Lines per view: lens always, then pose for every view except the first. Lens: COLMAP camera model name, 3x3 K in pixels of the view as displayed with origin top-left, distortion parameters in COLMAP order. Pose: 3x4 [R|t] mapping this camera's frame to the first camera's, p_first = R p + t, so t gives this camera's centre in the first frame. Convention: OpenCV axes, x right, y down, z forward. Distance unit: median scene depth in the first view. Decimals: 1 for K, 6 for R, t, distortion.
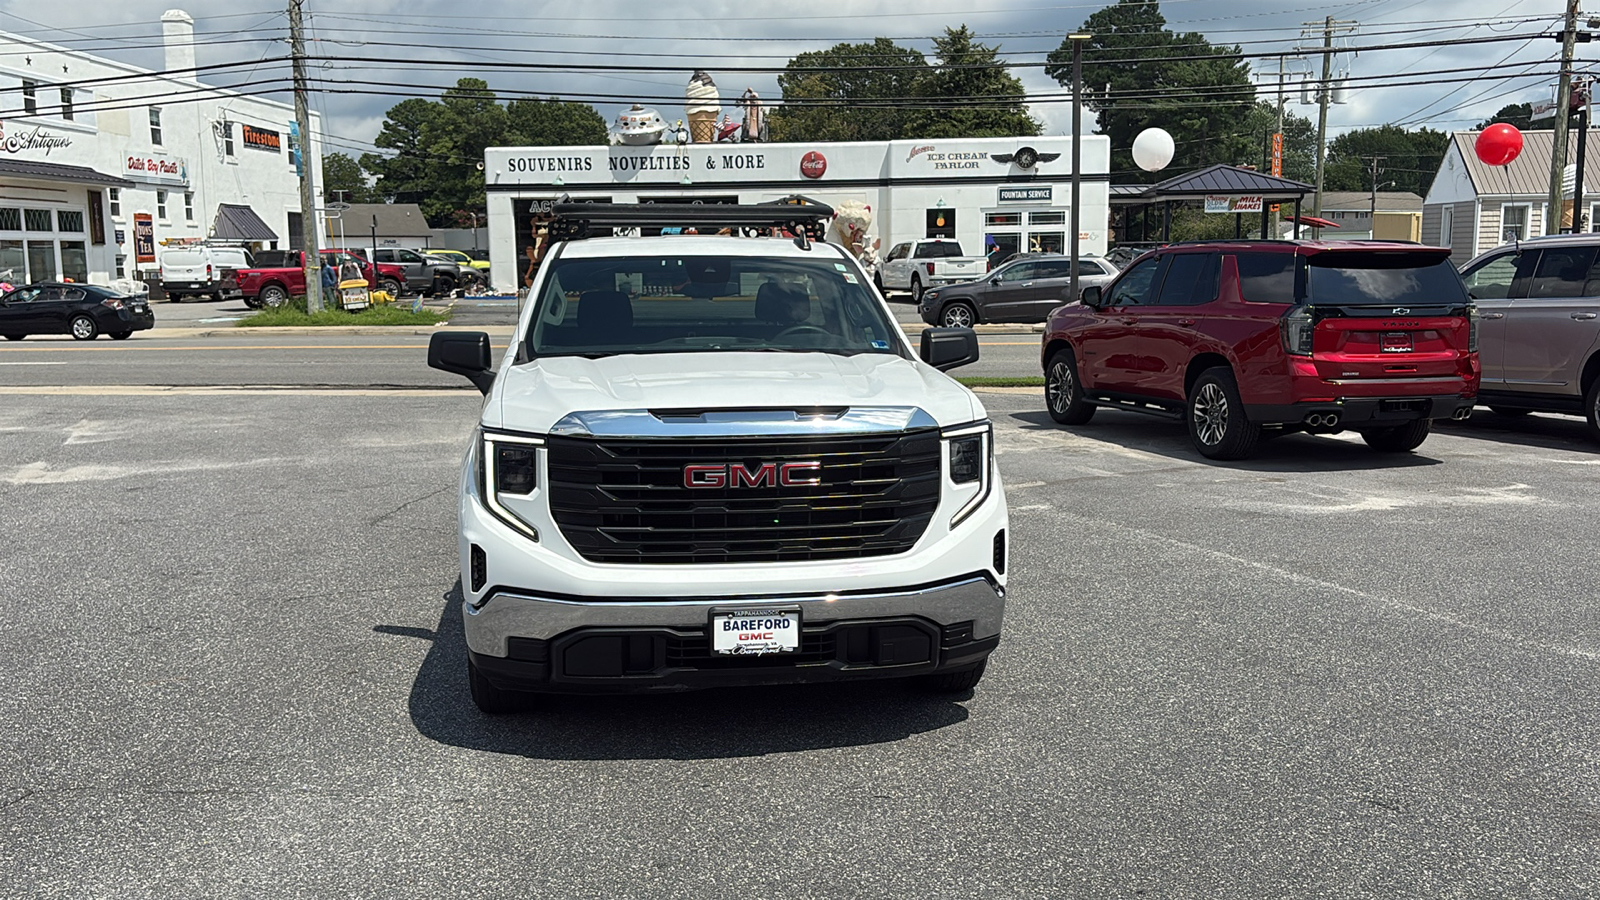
lens RADIAL K [[1484.3, 0, 800.0], [0, 1484.3, 450.0], [0, 0, 1]] dist [0.066547, -0.096145]
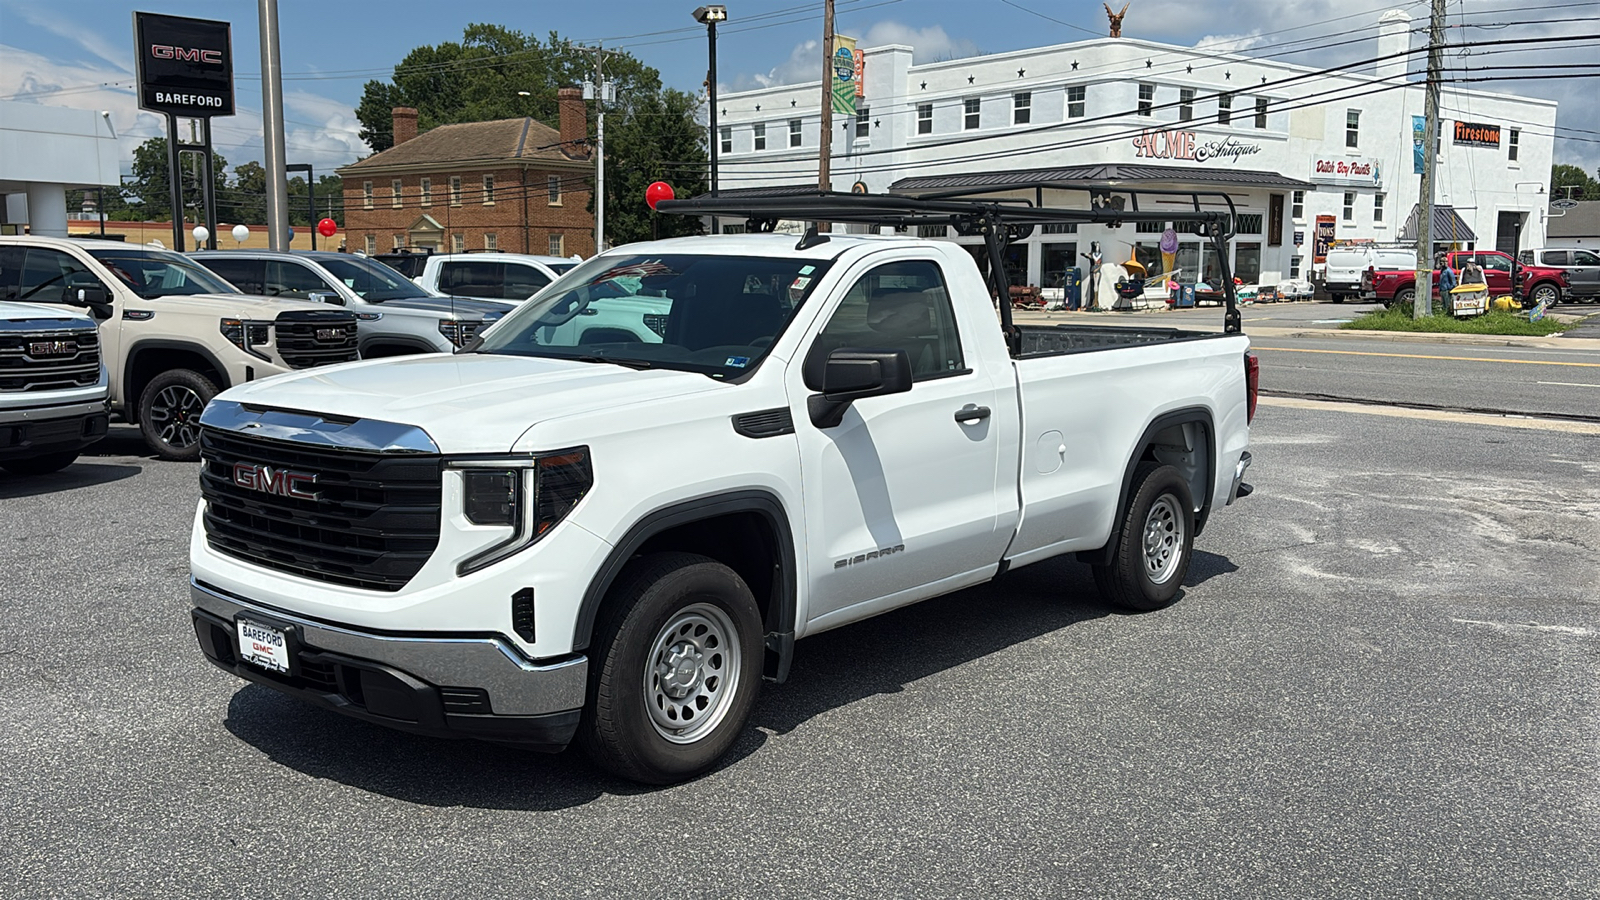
lens RADIAL K [[1484.3, 0, 800.0], [0, 1484.3, 450.0], [0, 0, 1]] dist [0.066547, -0.096145]
pose [[0.671919, 0.104737, -0.733181, 0.087130], [-0.105403, 0.993397, 0.045314, -0.007960], [0.733086, 0.046832, 0.678522, 0.057249]]
